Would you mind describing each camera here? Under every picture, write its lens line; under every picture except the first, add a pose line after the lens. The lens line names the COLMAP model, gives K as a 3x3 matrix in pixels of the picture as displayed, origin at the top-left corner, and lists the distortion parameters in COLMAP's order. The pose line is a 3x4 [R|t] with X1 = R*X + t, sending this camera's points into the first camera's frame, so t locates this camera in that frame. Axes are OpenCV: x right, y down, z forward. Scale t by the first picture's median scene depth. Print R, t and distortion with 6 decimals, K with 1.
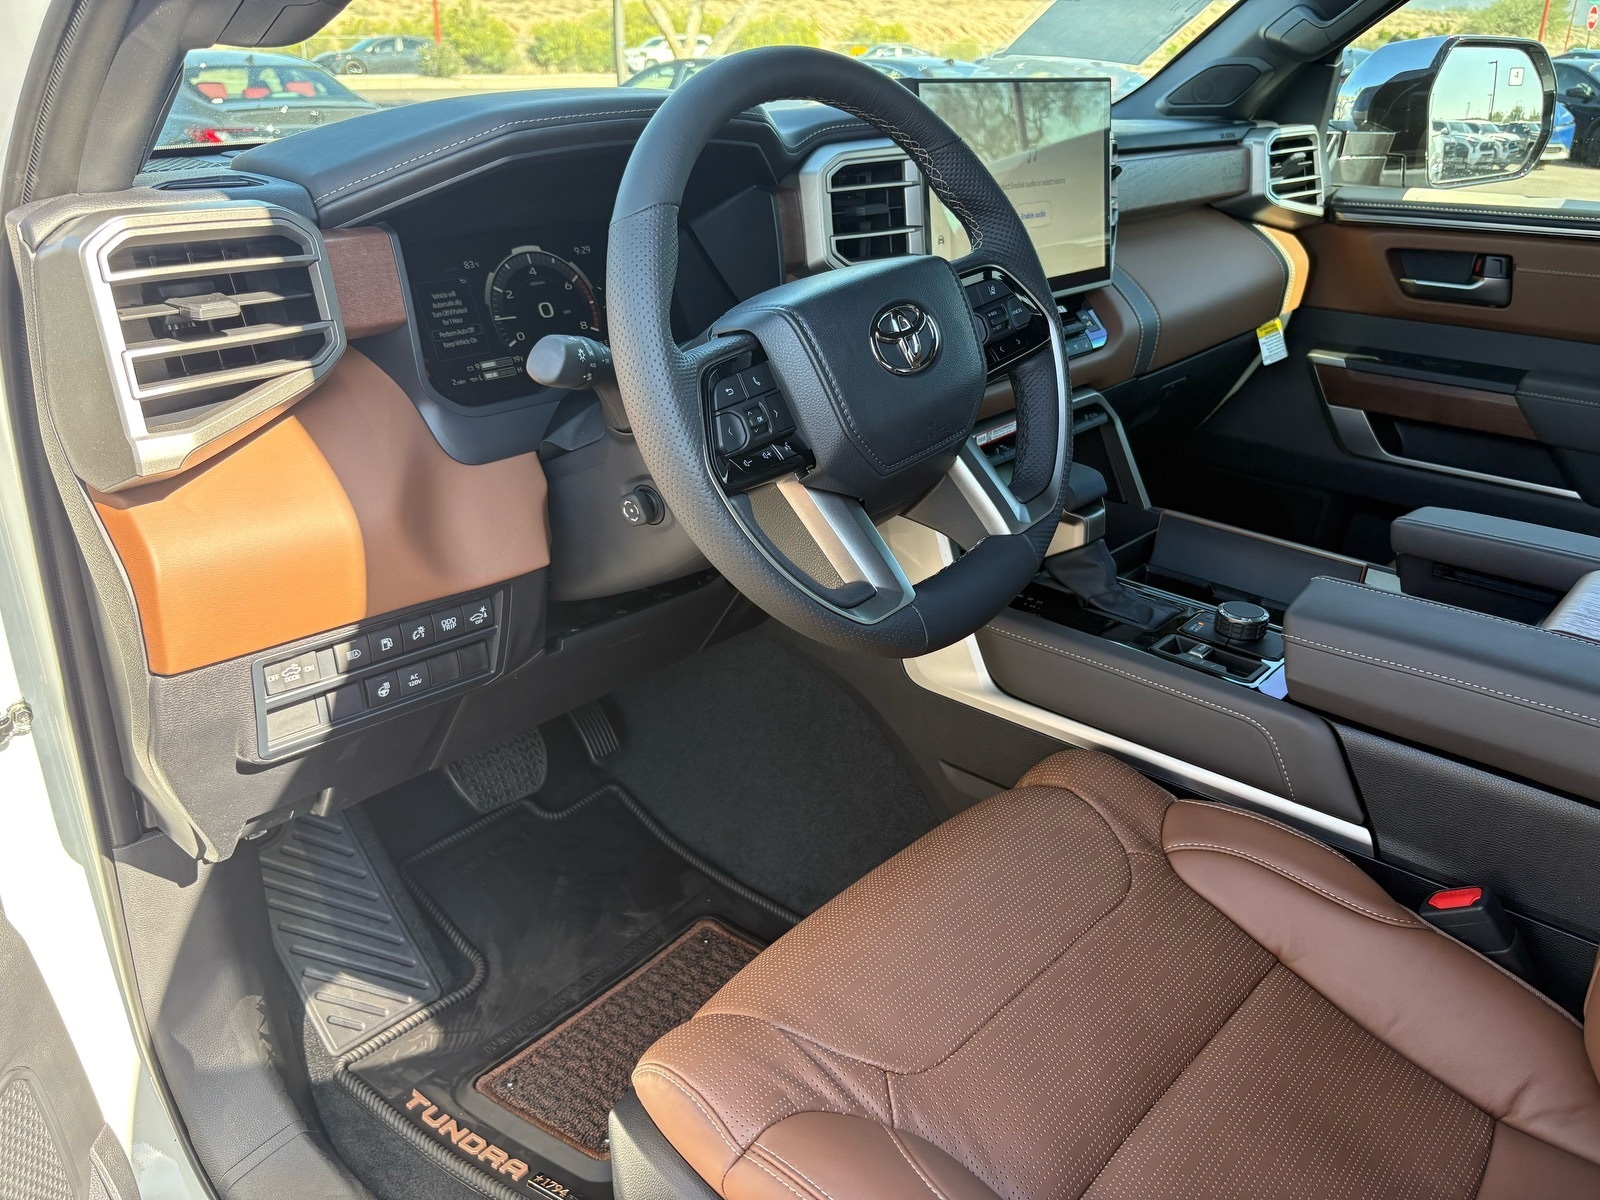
lens RADIAL K [[1242.8, 0, 800.0], [0, 1242.8, 600.0], [0, 0, 1]] dist [0.002634, 0.004590]
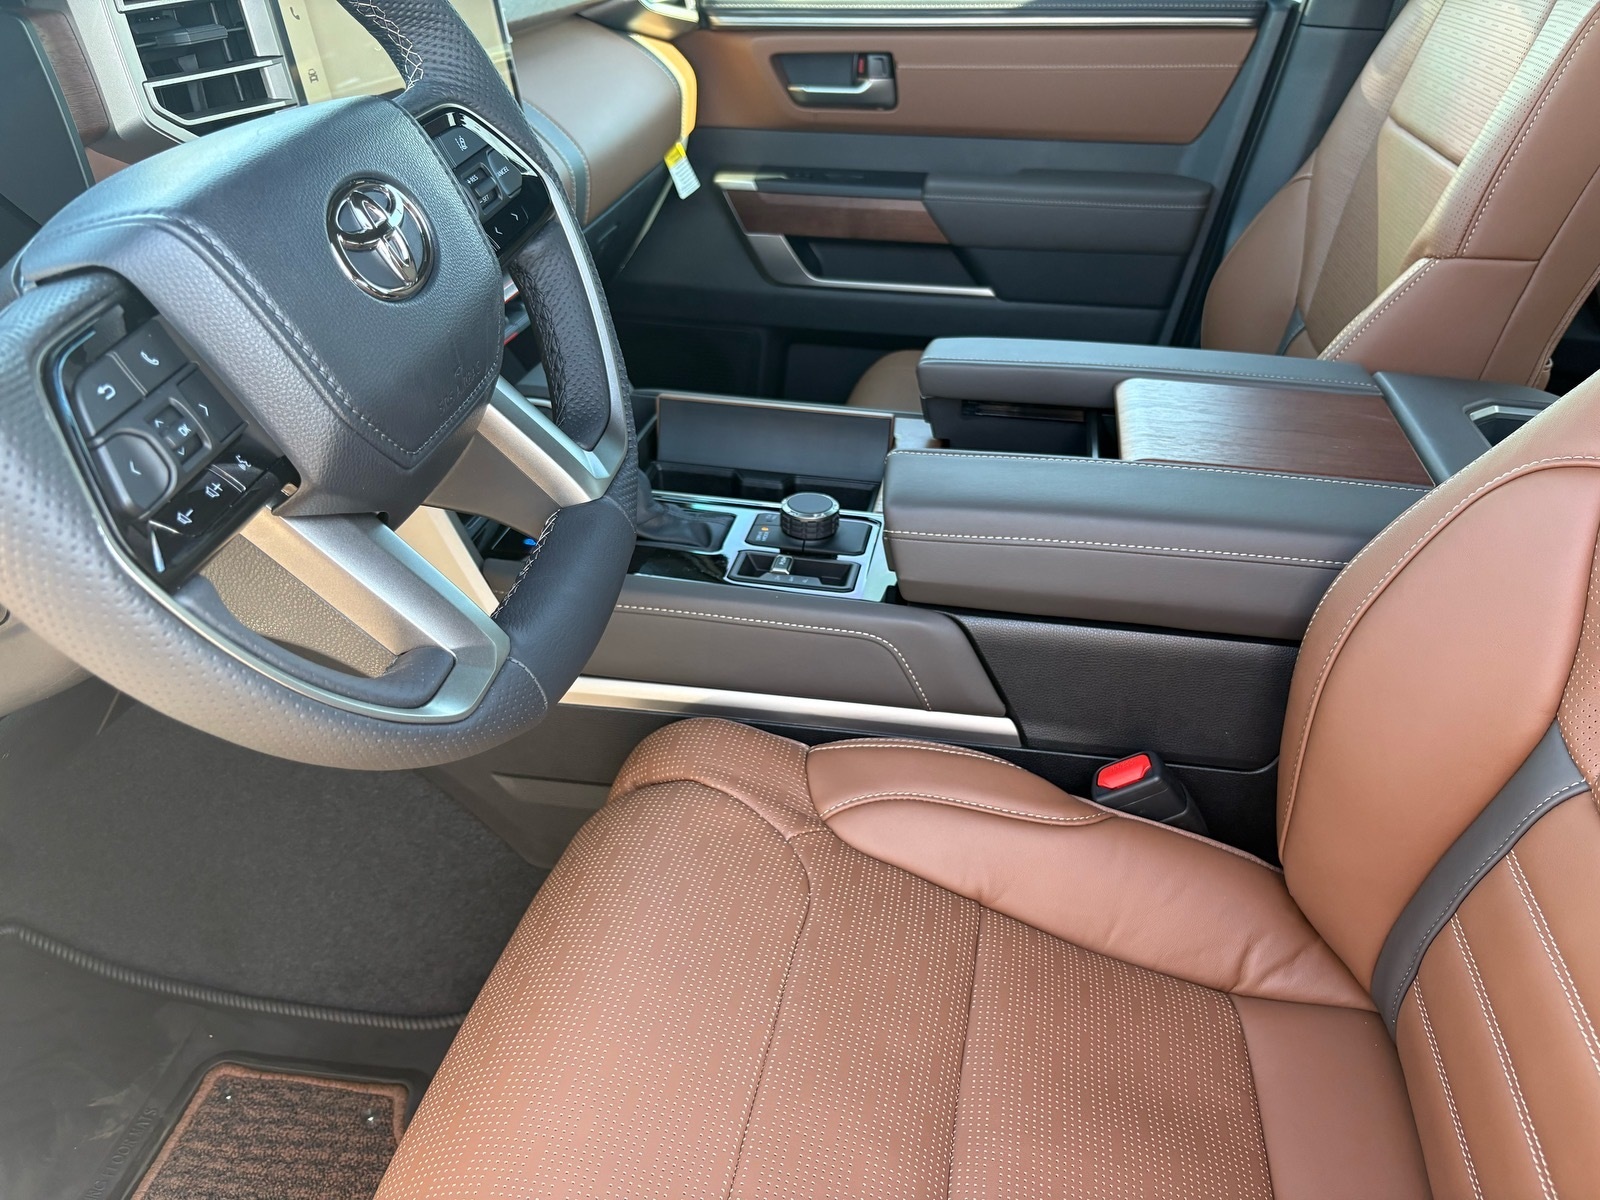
lens RADIAL K [[1226.6, 0, 800.0], [0, 1226.6, 600.0], [0, 0, 1]] dist [0.005784, -0.026699]
pose [[0.852179, -0.266538, 0.450276, -0.047738], [0.208360, 0.962224, 0.175247, -0.084370], [-0.479977, -0.055522, 0.875523, 0.302346]]
